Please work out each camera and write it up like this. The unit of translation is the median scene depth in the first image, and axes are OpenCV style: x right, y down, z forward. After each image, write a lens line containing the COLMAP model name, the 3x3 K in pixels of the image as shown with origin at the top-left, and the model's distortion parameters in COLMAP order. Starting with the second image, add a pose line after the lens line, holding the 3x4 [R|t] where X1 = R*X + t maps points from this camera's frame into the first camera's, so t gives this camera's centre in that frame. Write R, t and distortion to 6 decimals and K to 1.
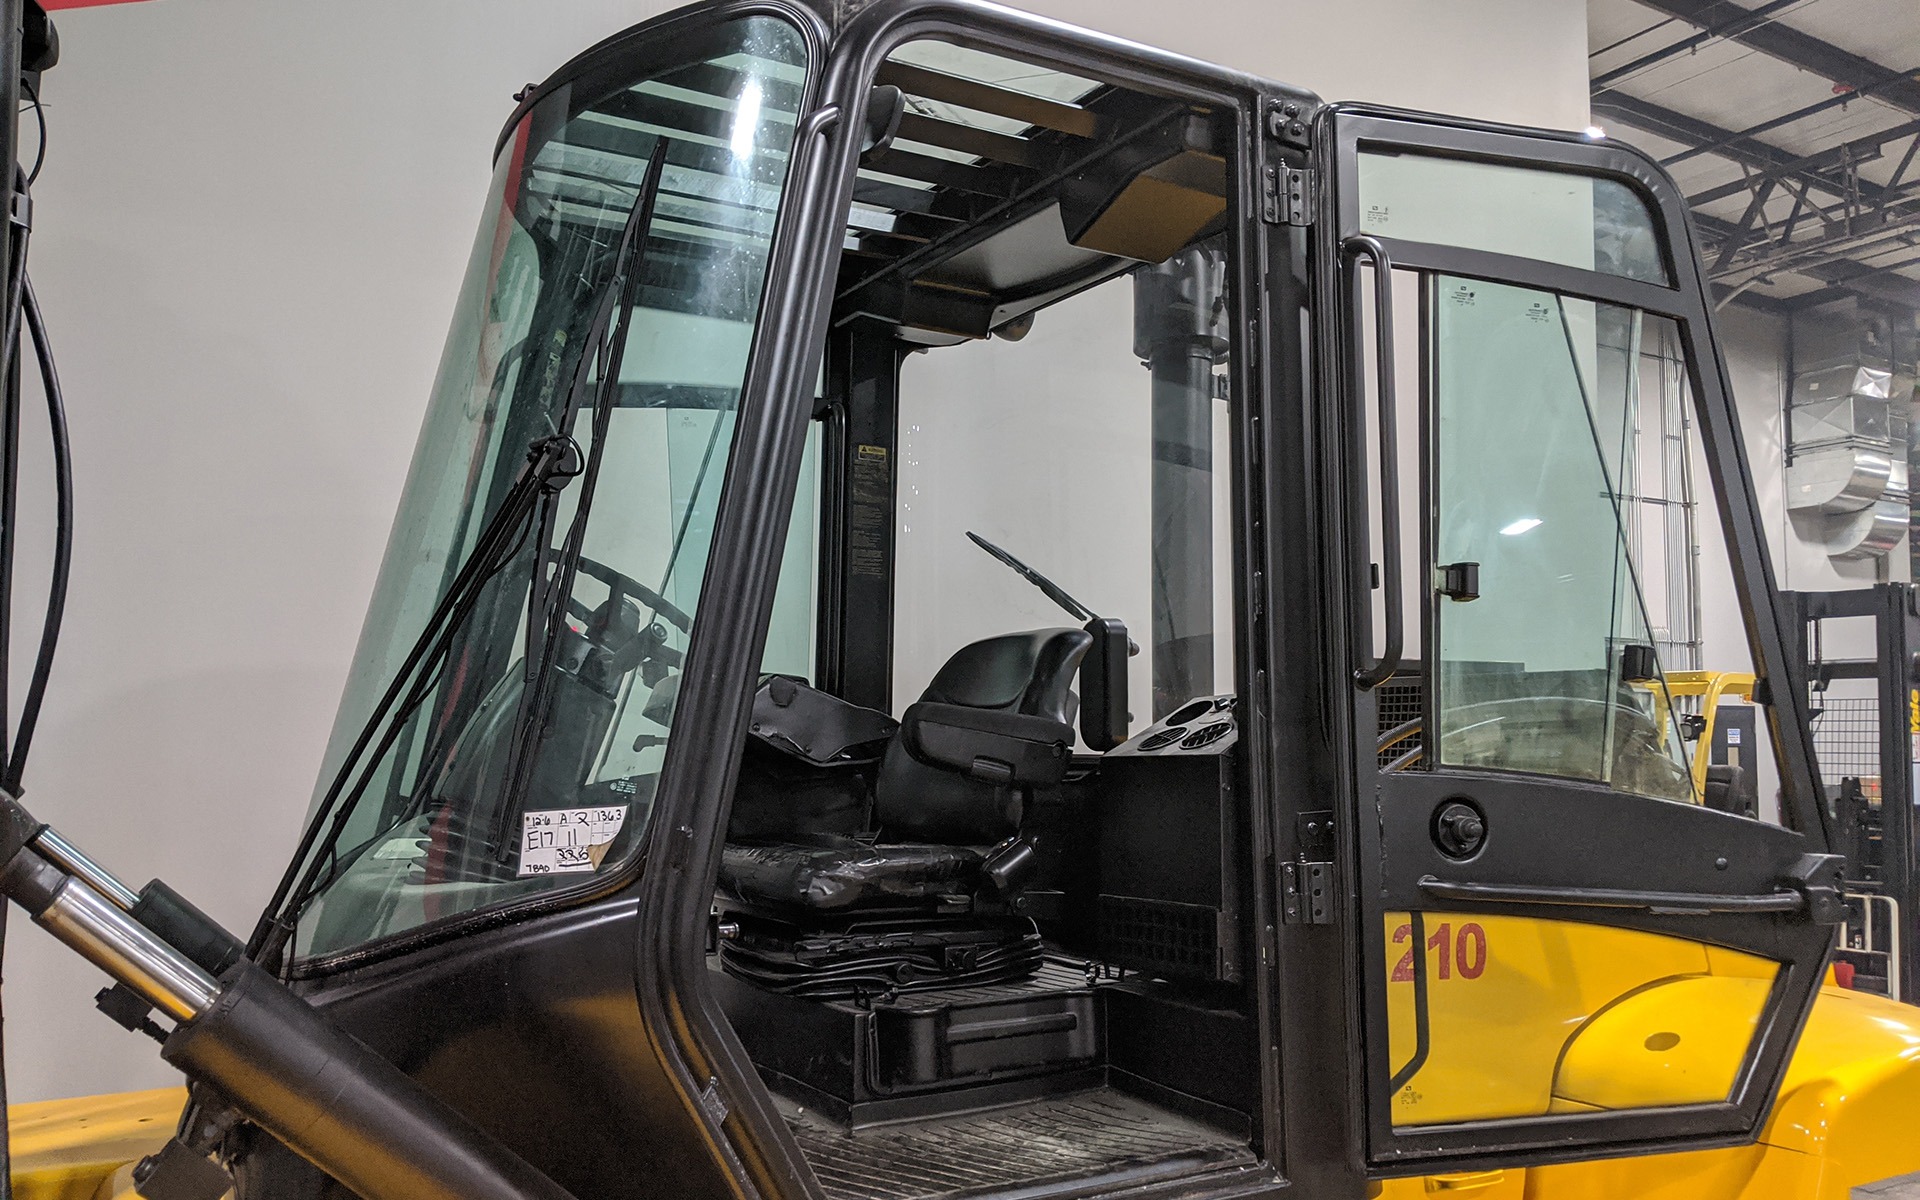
lens RADIAL K [[1524.4, 0, 960.0], [0, 1524.4, 600.0], [0, 0, 1]] dist [0.002116, -0.052439]
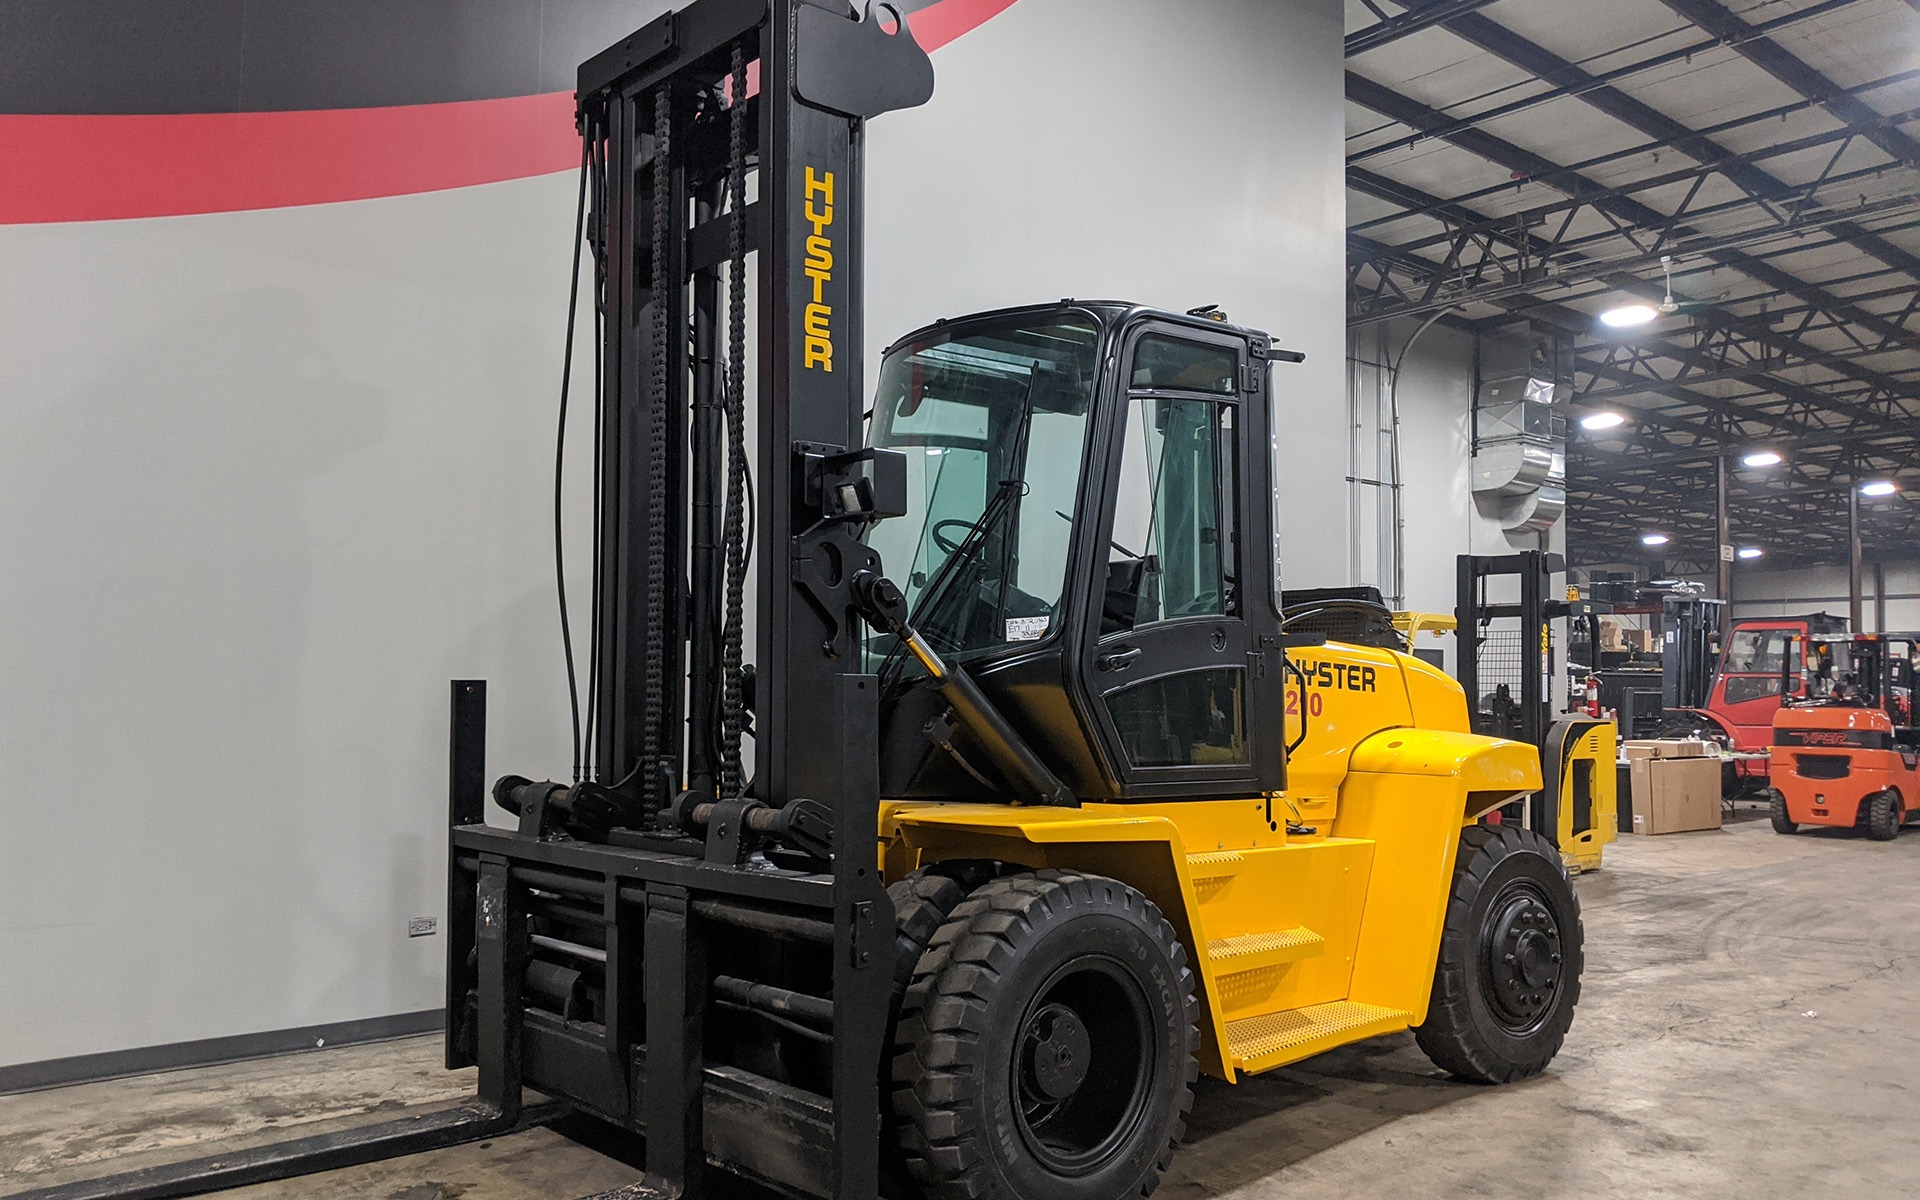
lens RADIAL K [[1524.4, 0, 960.0], [0, 1524.4, 600.0], [0, 0, 1]] dist [0.002116, -0.052439]
pose [[0.985099, 0.011785, 0.171583, -0.098538], [-0.016456, 0.999531, 0.025827, 0.004403], [-0.171198, -0.028266, 0.984831, -0.194916]]
